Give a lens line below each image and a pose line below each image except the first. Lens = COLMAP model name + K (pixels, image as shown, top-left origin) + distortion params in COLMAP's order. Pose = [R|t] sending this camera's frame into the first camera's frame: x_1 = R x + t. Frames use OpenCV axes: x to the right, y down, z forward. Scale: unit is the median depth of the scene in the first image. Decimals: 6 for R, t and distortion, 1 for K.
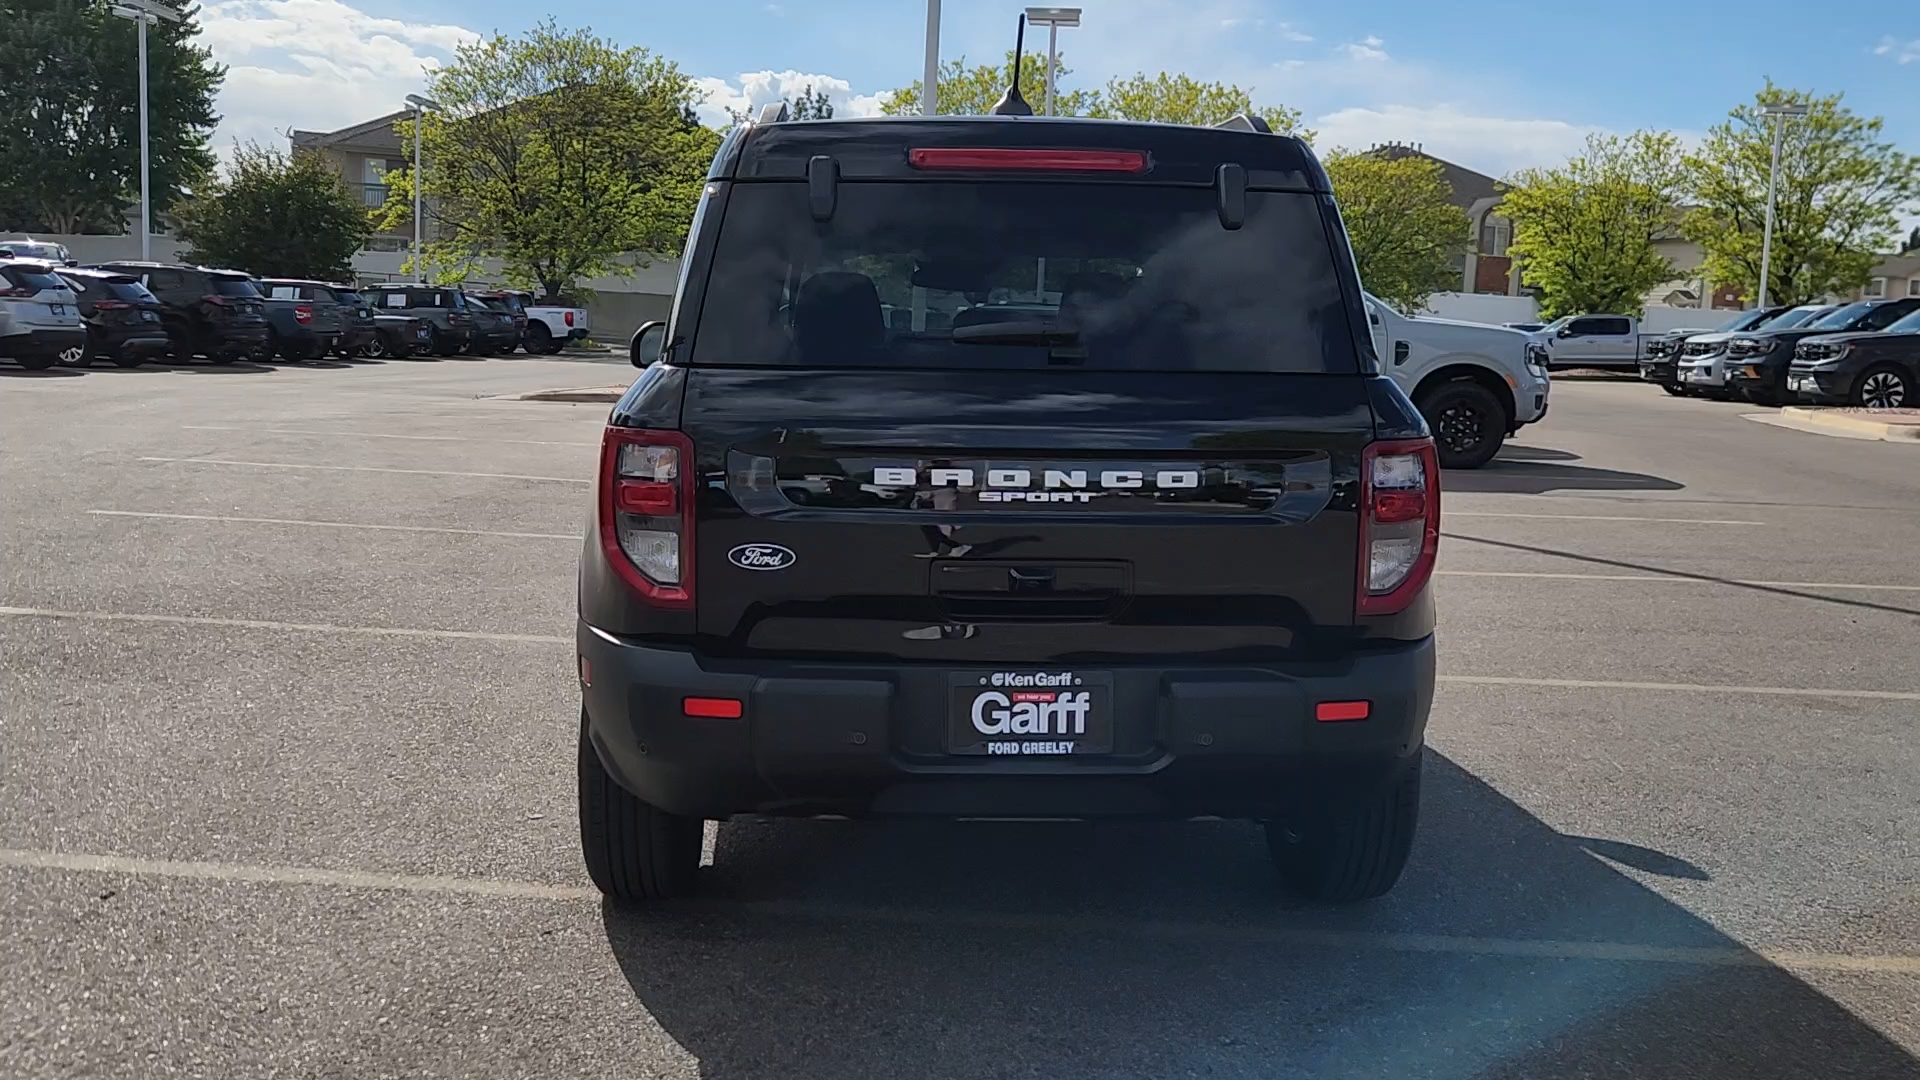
lens RADIAL K [[1802.4, 0, 946.2], [0, 1802.4, 546.2], [0, 0, 1]] dist [0.026630, 0.000000]
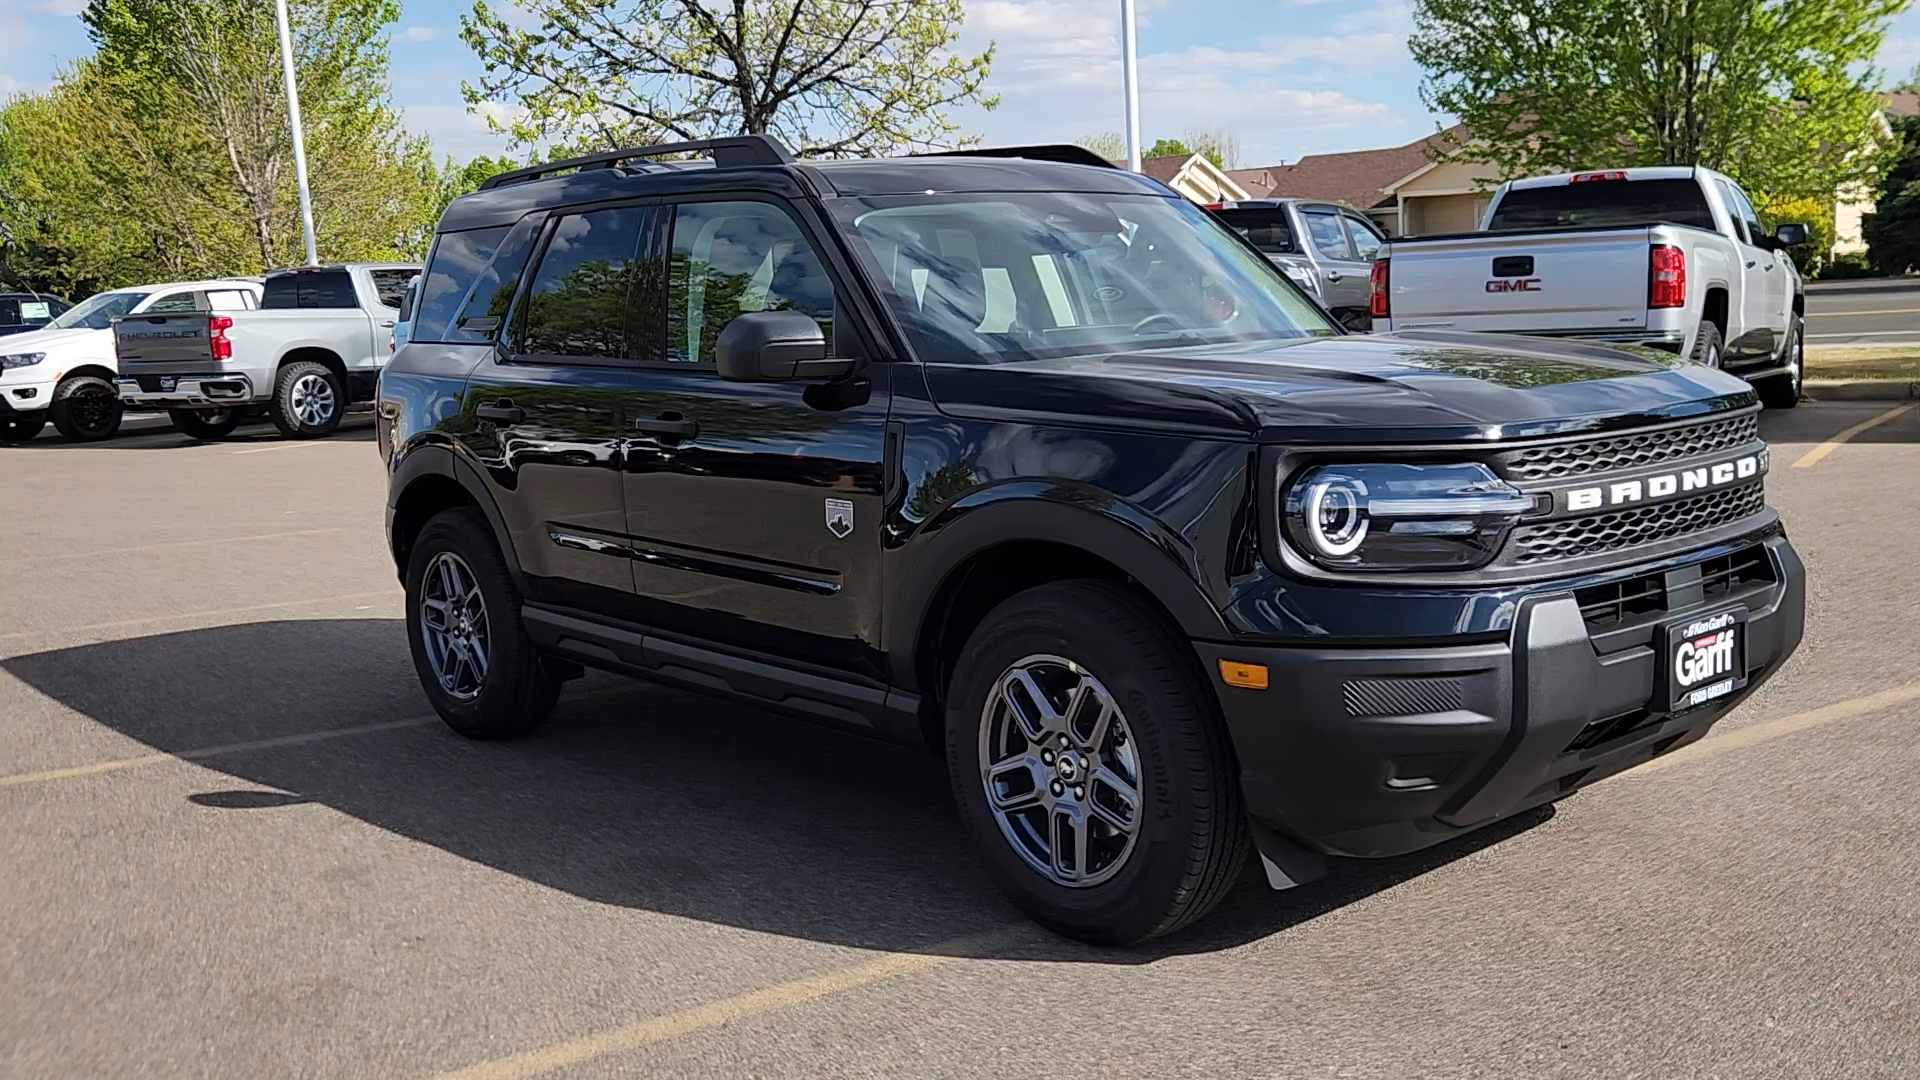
lens RADIAL K [[1802.4, 0, 948.2], [0, 1802.4, 551.8], [0, 0, 1]] dist [0.026630, 0.000000]
pose [[-0.786843, 0.100737, -0.608876, 0.204391], [-0.052854, 0.971964, 0.229112, -0.072654], [0.614886, 0.212457, -0.759459, 0.602070]]
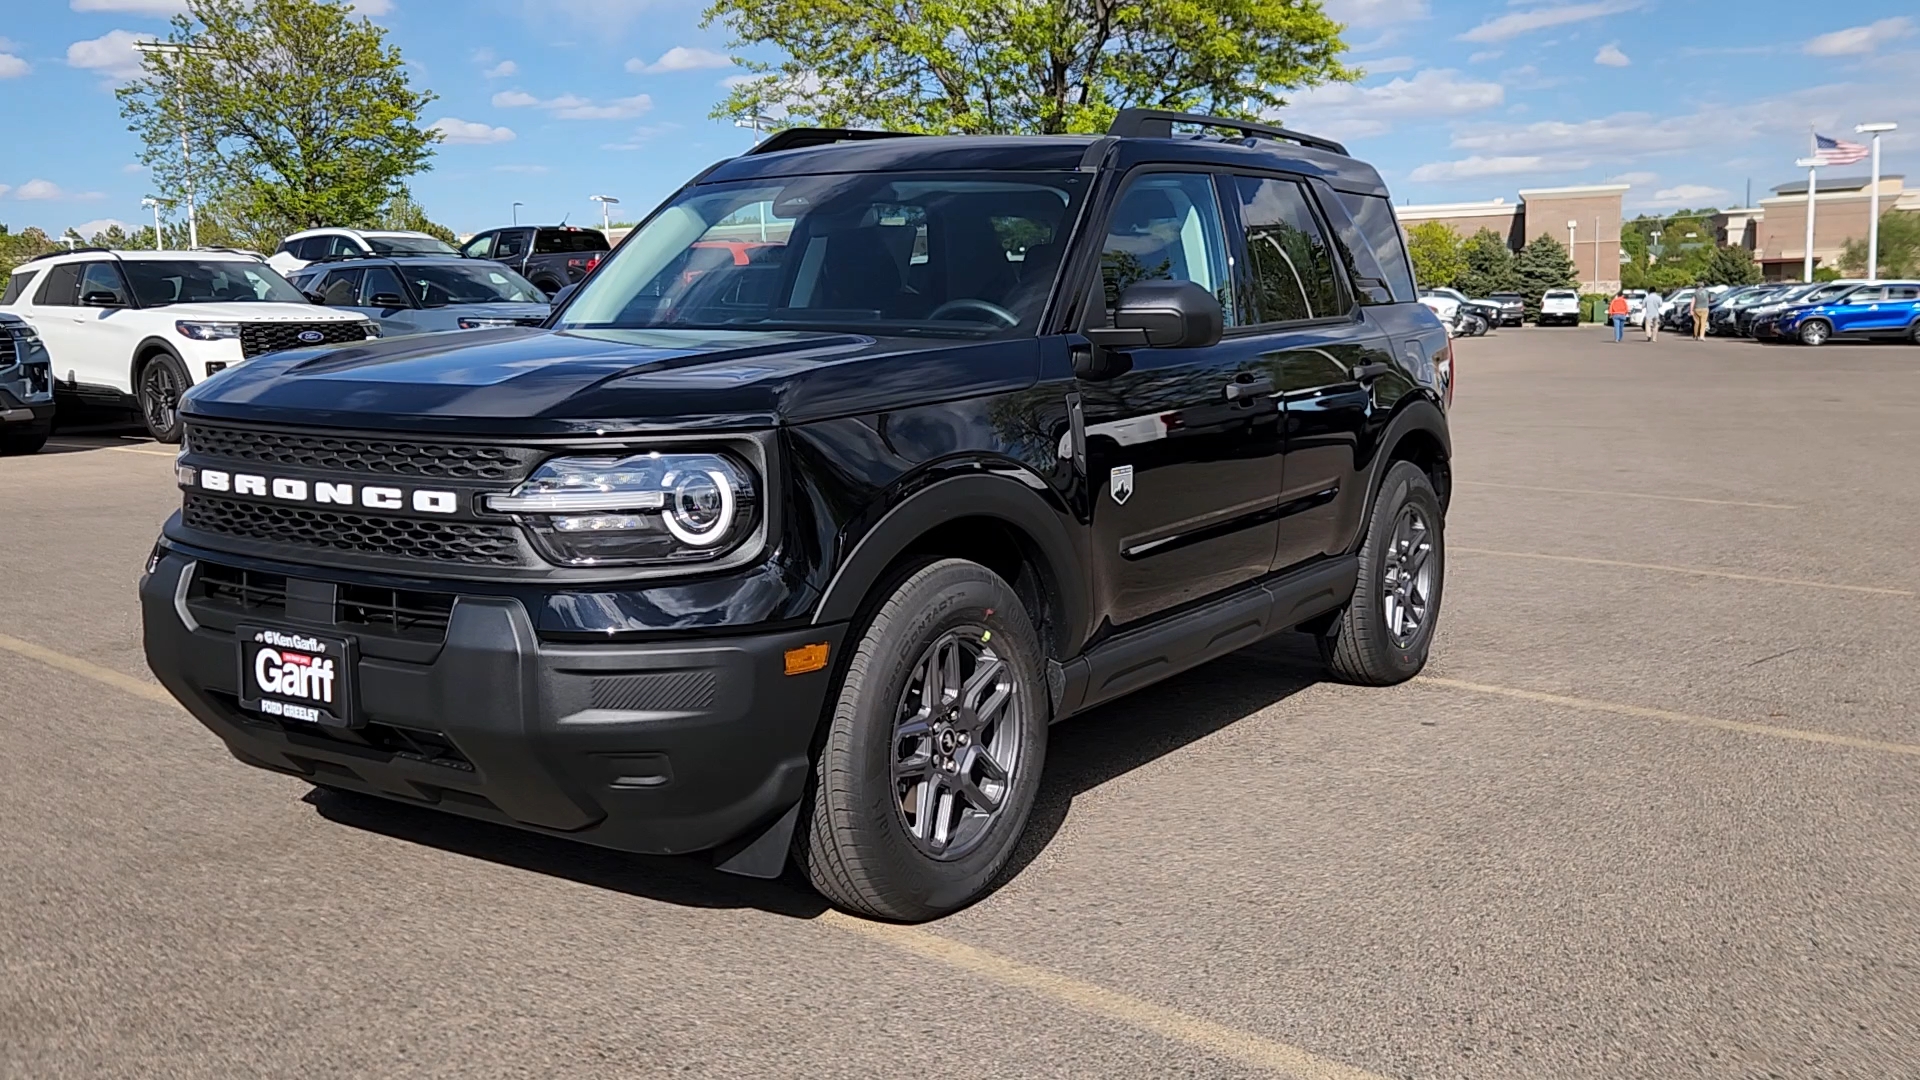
lens RADIAL K [[1802.4, 0, 946.8], [0, 1802.4, 541.2], [0, 0, 1]] dist [0.026630, 0.000000]
pose [[-0.804322, -0.099211, 0.585853, -0.191041], [0.061684, 0.966694, 0.248389, -0.077440], [-0.590984, 0.235923, -0.771414, 0.608469]]
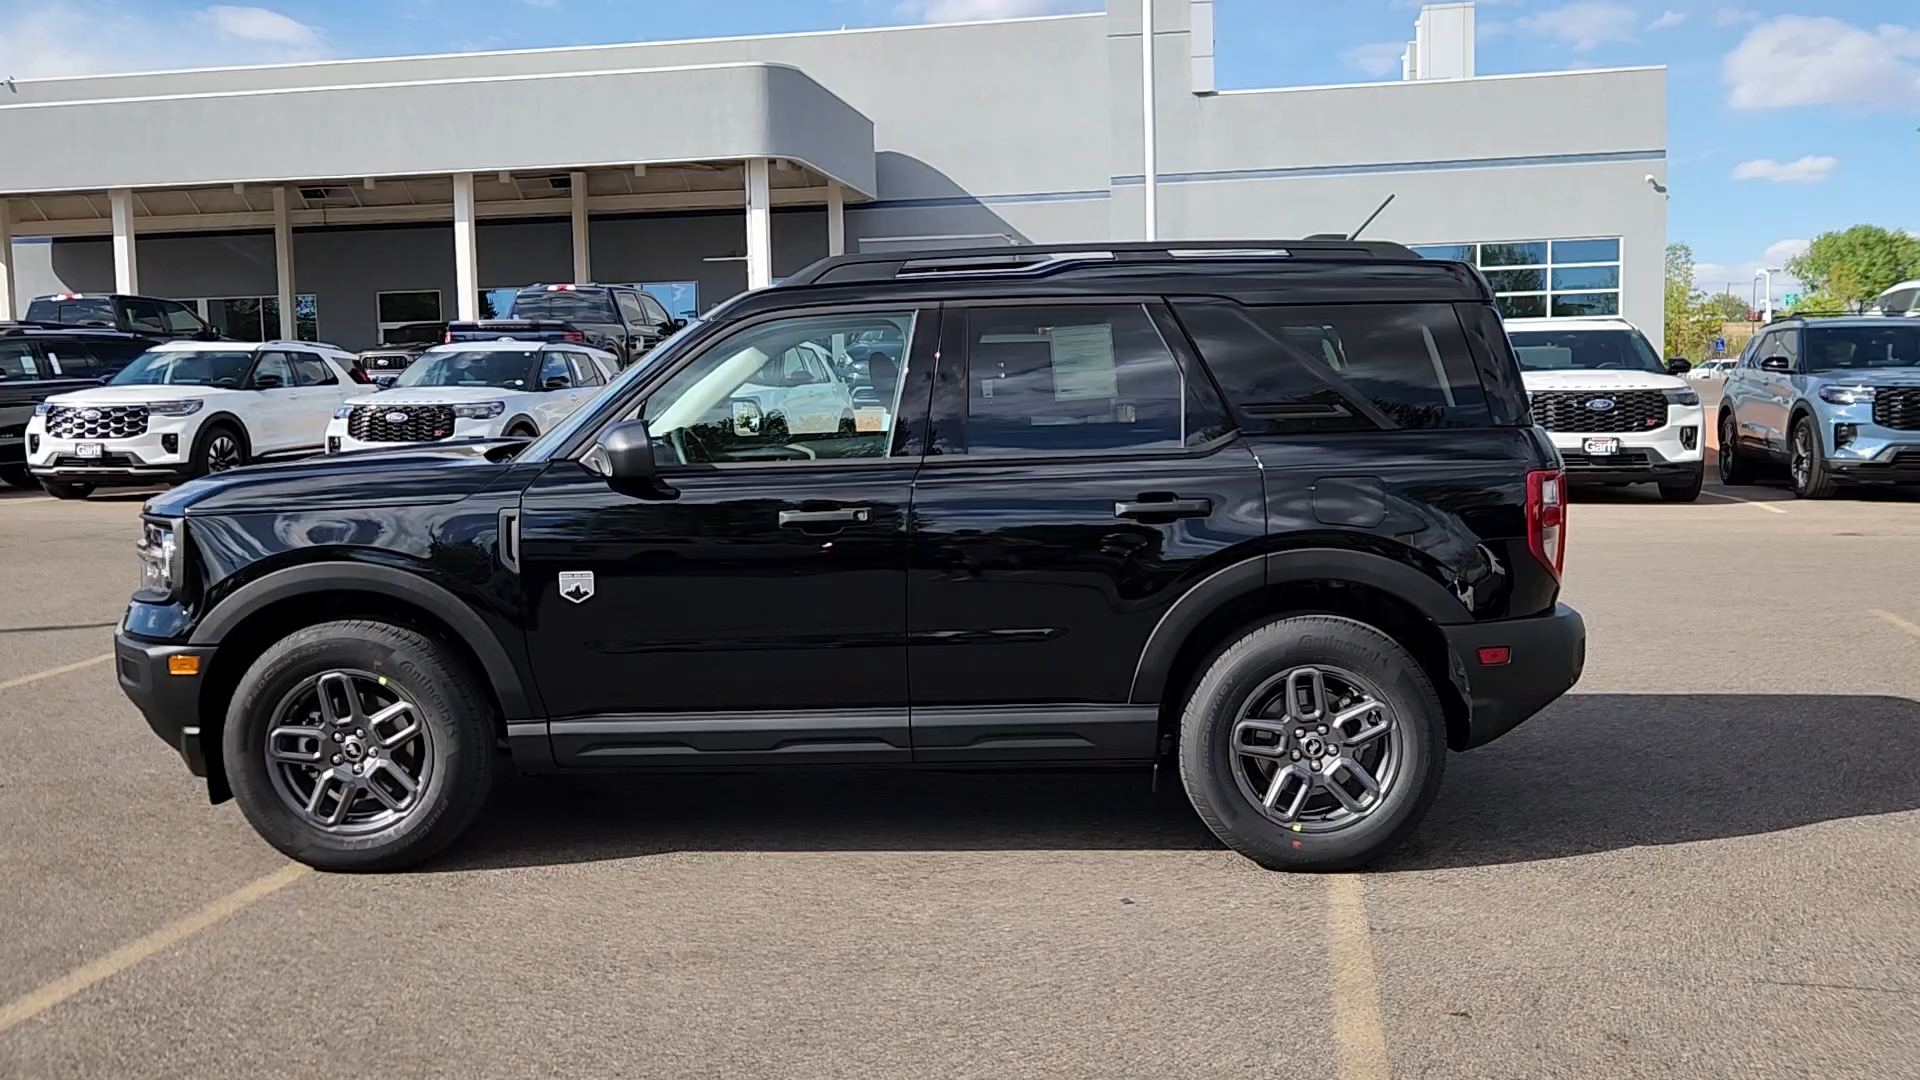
lens RADIAL K [[1802.4, 0, 941.0], [0, 1802.4, 546.7], [0, 0, 1]] dist [0.026630, 0.000000]
pose [[0.079643, -0.128705, 0.988480, -0.365545], [0.143391, 0.982796, 0.116412, -0.053745], [-0.986456, 0.132468, 0.096728, 0.295478]]
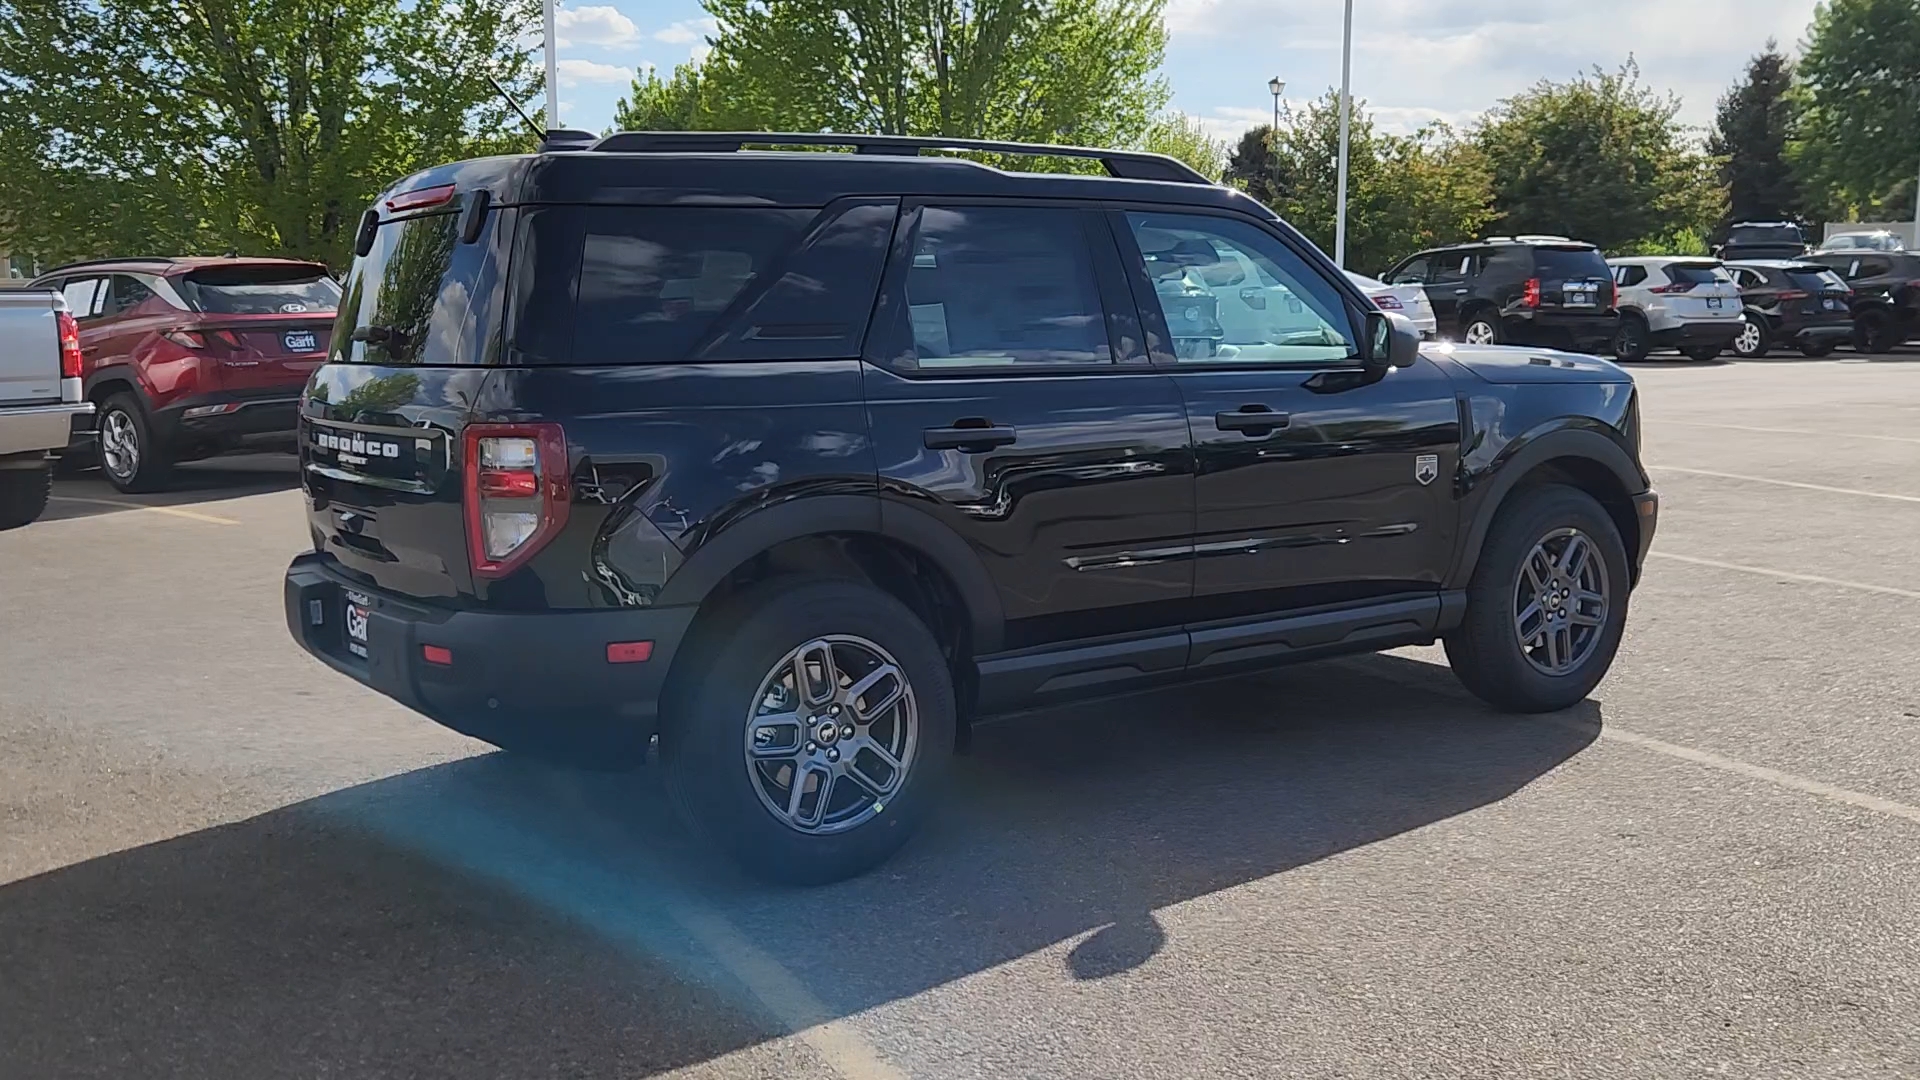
lens RADIAL K [[1802.4, 0, 945.5], [0, 1802.4, 536.5], [0, 0, 1]] dist [0.026630, 0.000000]
pose [[0.526790, 0.075155, -0.846666, 0.298278], [-0.074937, 0.996311, 0.041814, -0.012562], [0.846686, 0.041419, 0.530479, 0.142412]]
